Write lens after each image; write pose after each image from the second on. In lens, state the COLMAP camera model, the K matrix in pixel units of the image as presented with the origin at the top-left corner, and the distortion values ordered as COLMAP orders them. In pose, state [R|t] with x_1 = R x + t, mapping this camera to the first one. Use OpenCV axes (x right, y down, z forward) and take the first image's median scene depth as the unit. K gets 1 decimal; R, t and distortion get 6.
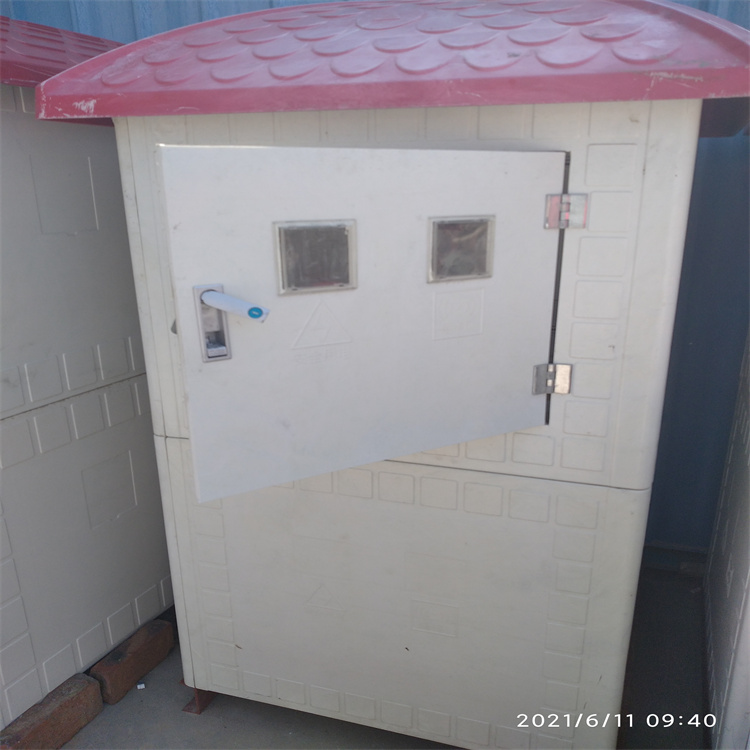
lens RADIAL K [[689.3, 0, 372.3], [0, 689.3, 414.0], [0, 0, 1]] dist [0.001940, 0.019535]
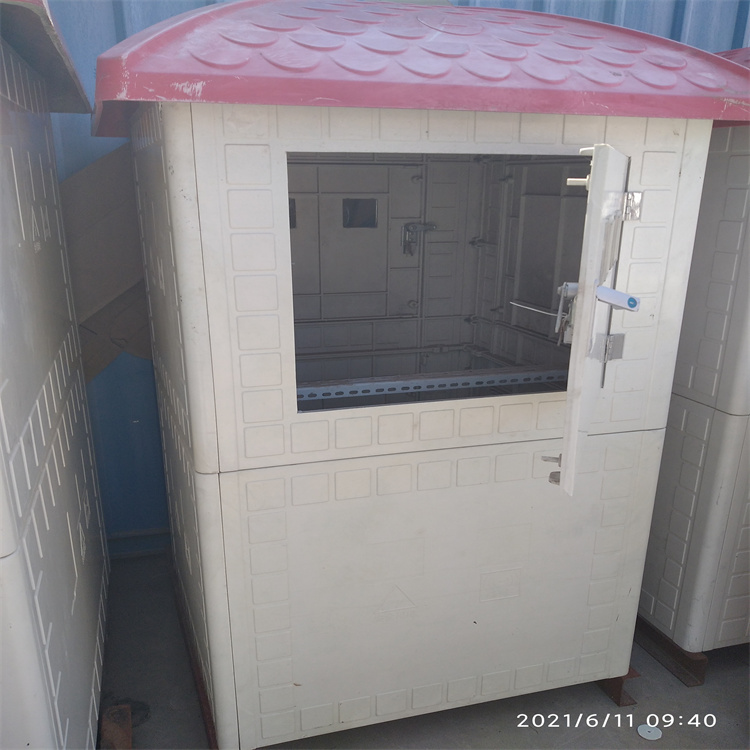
lens RADIAL K [[694.2, 0, 374.7], [0, 694.2, 414.7], [0, 0, 1]] dist [0.007043, -0.003300]
pose [[0.846513, -0.164293, 0.506383, -0.778541], [0.164093, 0.985400, 0.045396, -0.064618], [-0.506448, 0.044665, 0.861113, 0.199889]]
